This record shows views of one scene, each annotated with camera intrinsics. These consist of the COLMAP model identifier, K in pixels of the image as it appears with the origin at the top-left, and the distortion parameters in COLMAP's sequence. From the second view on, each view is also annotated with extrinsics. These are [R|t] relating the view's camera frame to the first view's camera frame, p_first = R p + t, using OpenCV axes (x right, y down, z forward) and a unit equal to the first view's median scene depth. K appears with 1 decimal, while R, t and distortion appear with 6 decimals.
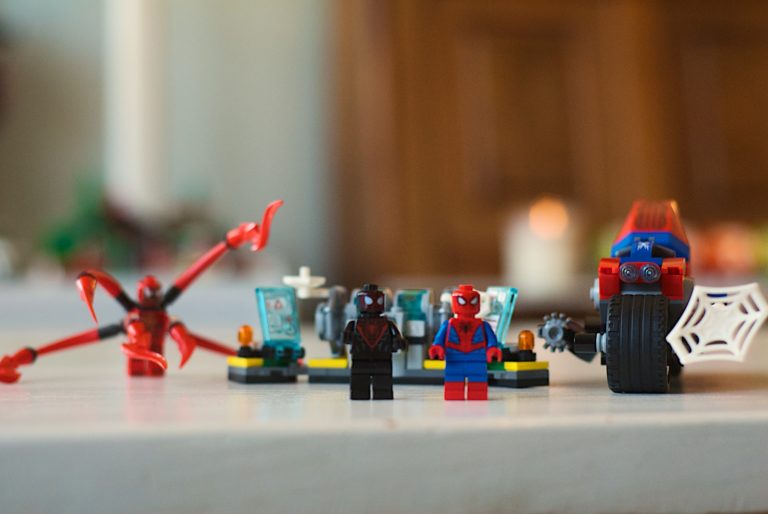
lens RADIAL K [[1826.2, 0, 384.9], [0, 1826.2, 256.9], [0, 0, 1]] dist [-0.025063, 0.000000]
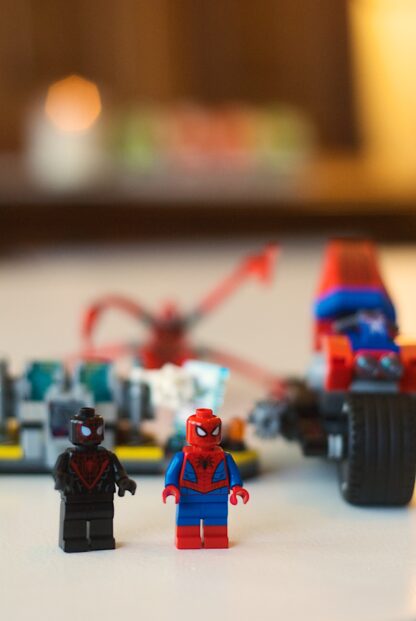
lens RADIAL K [[1476.7, 0, 206.7], [0, 1476.7, 310.3], [0, 0, 1]] dist [-0.025063, 0.000000]
pose [[0.974312, -0.010416, 0.224960, -0.103795], [-0.026097, 0.986977, 0.158728, -0.134811], [-0.223684, -0.160522, 0.961352, 0.369709]]
